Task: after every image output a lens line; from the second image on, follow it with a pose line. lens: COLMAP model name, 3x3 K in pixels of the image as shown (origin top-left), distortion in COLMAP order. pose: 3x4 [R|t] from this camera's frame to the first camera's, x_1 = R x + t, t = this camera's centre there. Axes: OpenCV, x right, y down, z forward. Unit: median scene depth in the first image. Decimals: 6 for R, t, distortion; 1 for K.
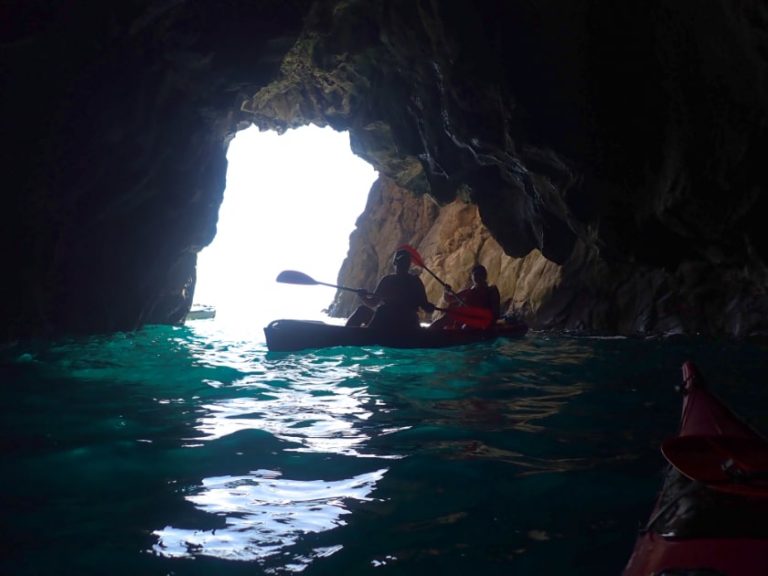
lens RADIAL K [[550.4, 0, 384.0], [0, 550.4, 288.0], [0, 0, 1]] dist [0.000811, 0.005293]
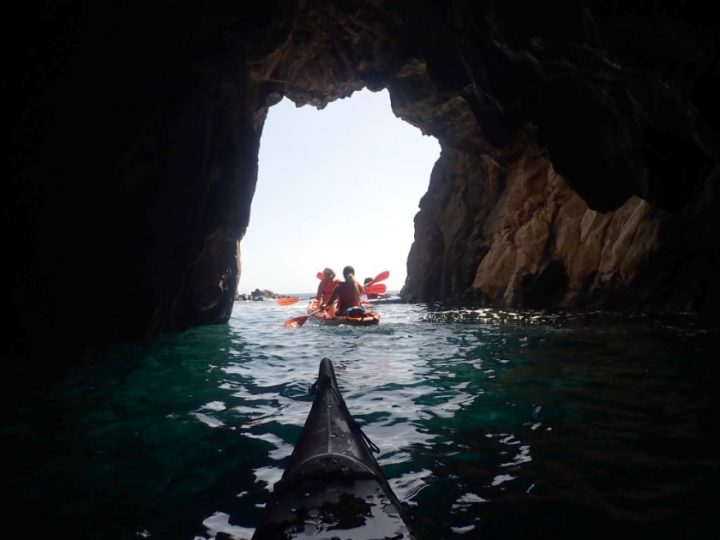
lens RADIAL K [[516.0, 0, 360.0], [0, 516.0, 270.0], [0, 0, 1]] dist [0.000811, 0.005293]
pose [[0.979582, -0.061711, -0.191339, 0.023826], [0.060092, 0.998091, -0.014260, 0.007776], [0.191853, 0.002471, 0.981421, 0.137914]]
